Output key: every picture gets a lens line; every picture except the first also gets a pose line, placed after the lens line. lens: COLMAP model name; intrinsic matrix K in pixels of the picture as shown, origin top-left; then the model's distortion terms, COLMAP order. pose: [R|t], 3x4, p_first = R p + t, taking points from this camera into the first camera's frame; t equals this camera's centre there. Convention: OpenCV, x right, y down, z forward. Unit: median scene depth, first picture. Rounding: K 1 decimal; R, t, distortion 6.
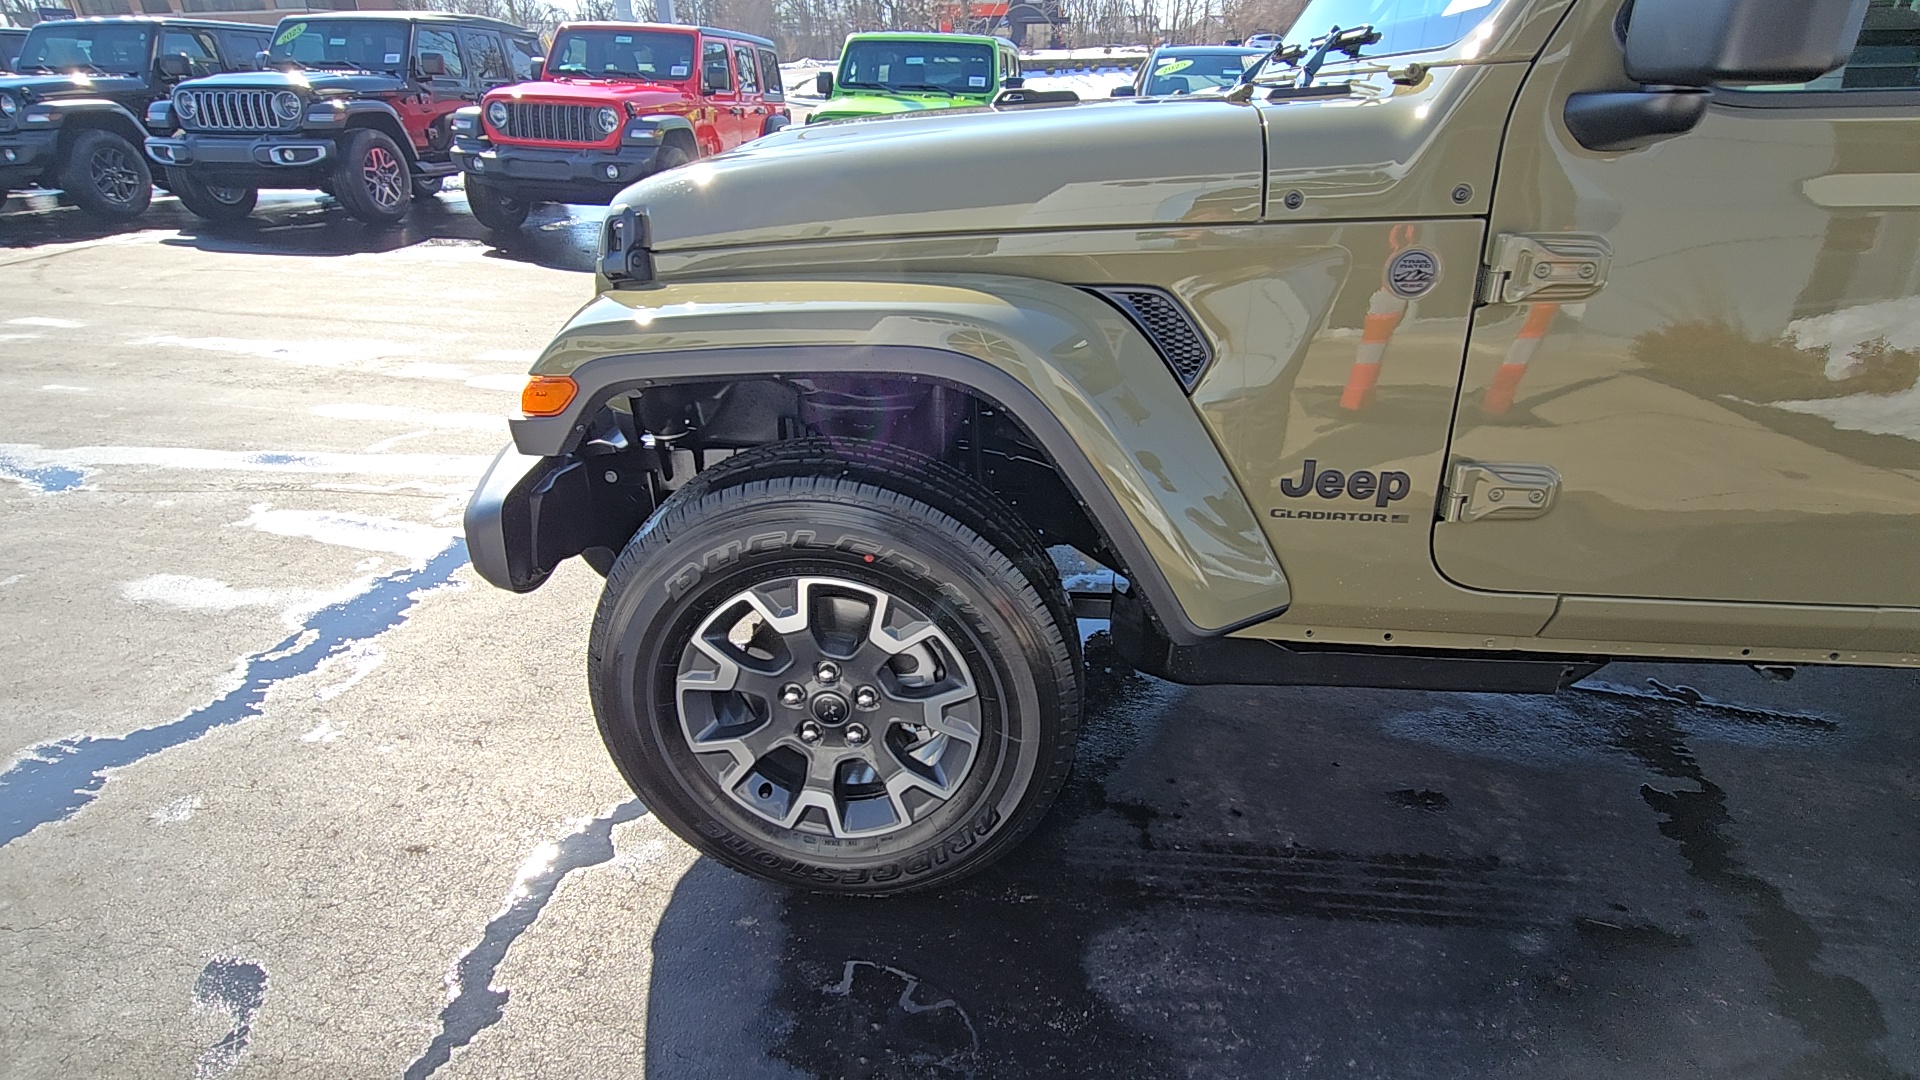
lens RADIAL K [[967.4, 0, 950.9], [0, 967.4, 545.2], [0, 0, 1]] dist [-0.000273, -0.000442]
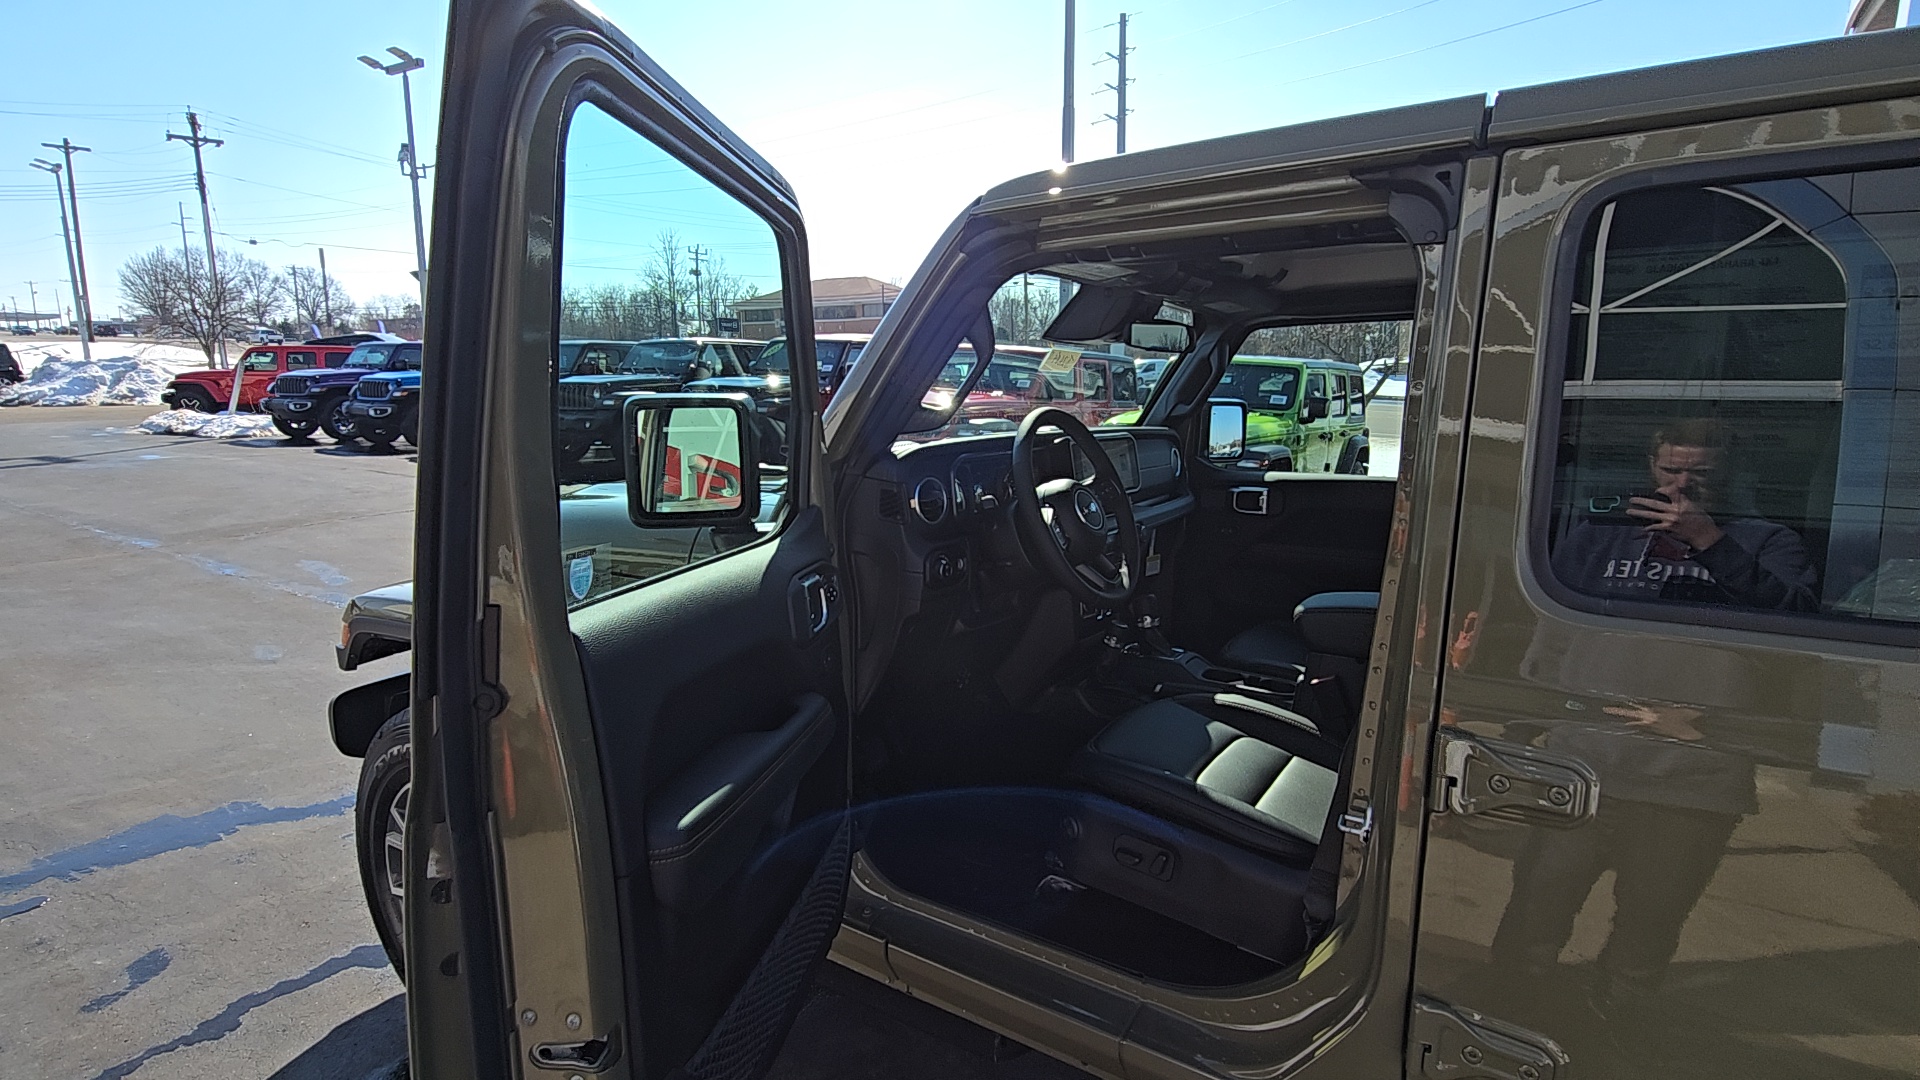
lens RADIAL K [[963.7, 0, 950.9], [0, 963.7, 549.7], [0, 0, 1]] dist [0.001083, -0.001072]
pose [[0.891384, 0.101643, -0.441705, 0.316303], [-0.214020, 0.953435, -0.212504, -0.043511], [0.399537, 0.283956, 0.871630, -0.016094]]
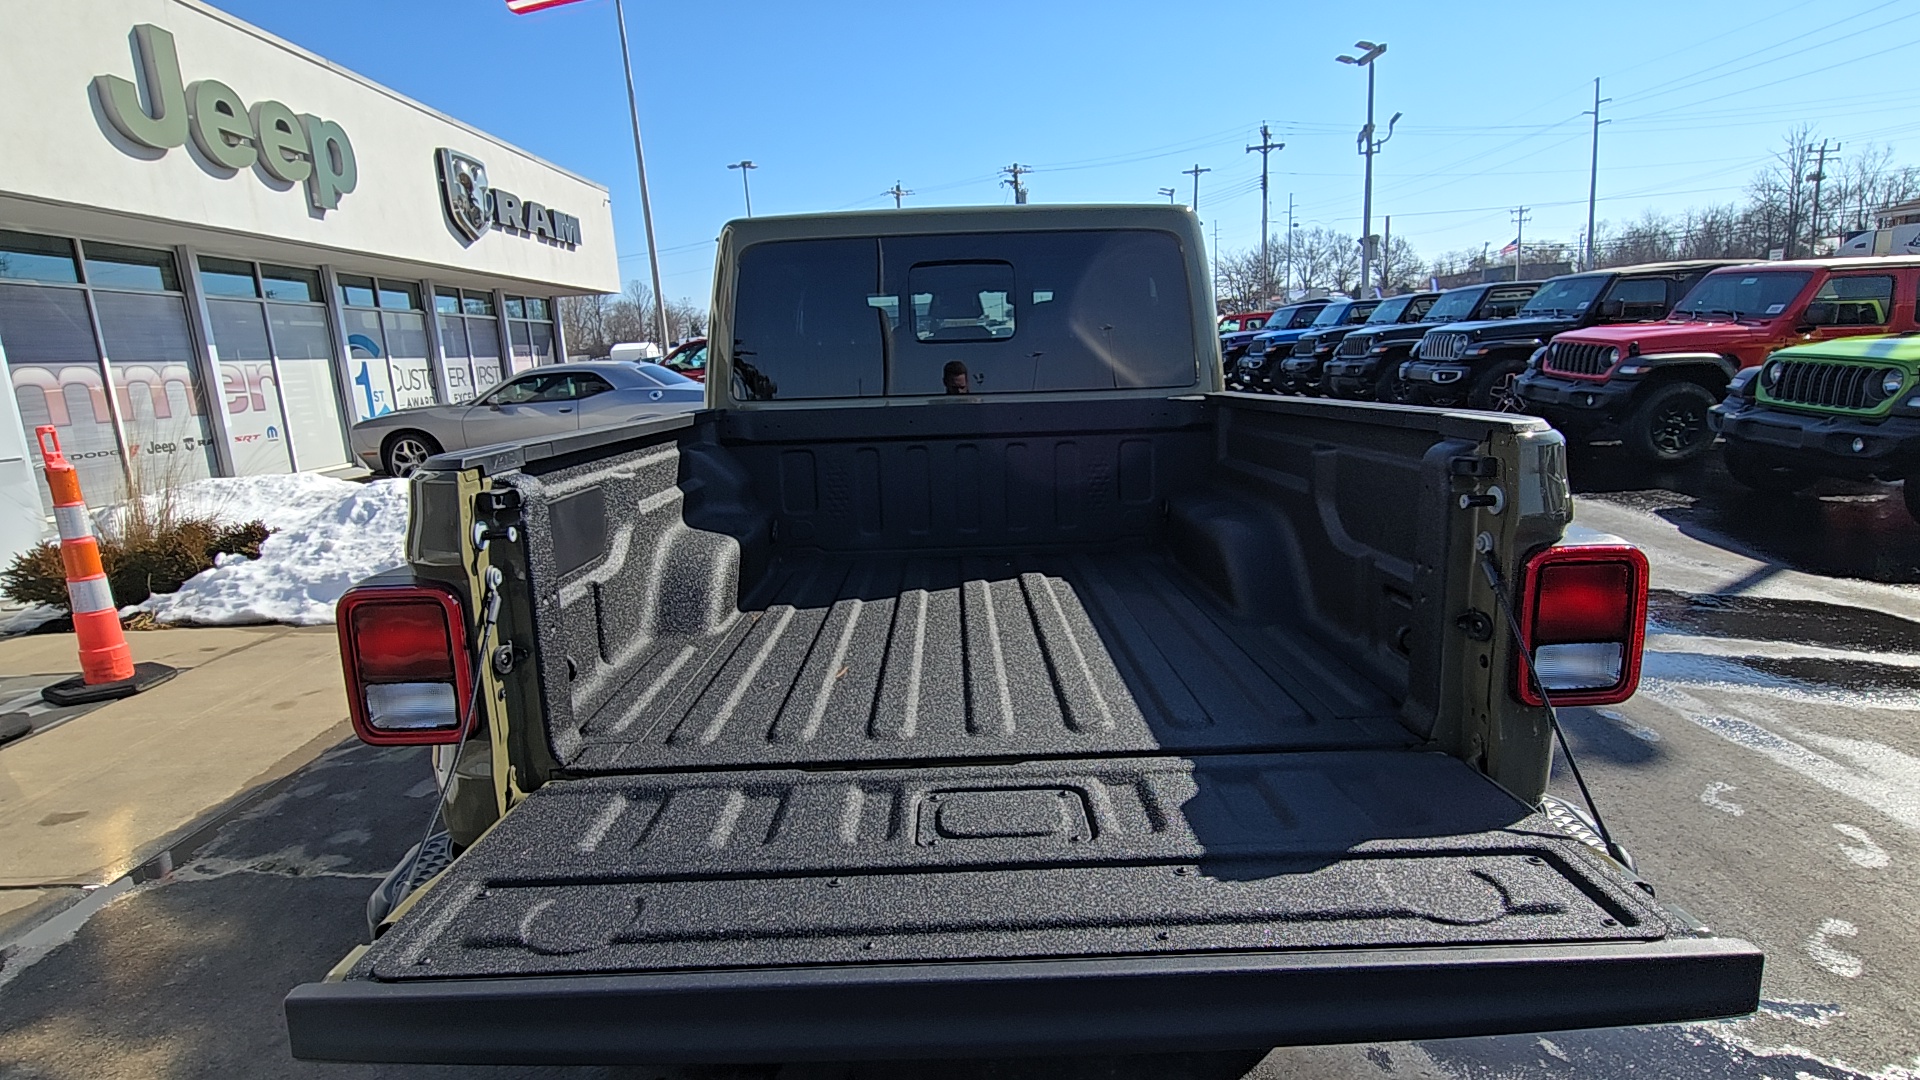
lens RADIAL K [[967.4, 0, 950.9], [0, 967.4, 545.2], [0, 0, 1]] dist [-0.000273, -0.000442]
pose [[0.108028, 0.204887, -0.972806, 1.077991], [-0.386431, 0.910237, 0.148797, -0.162143], [0.915970, 0.359848, 0.177506, 0.247888]]
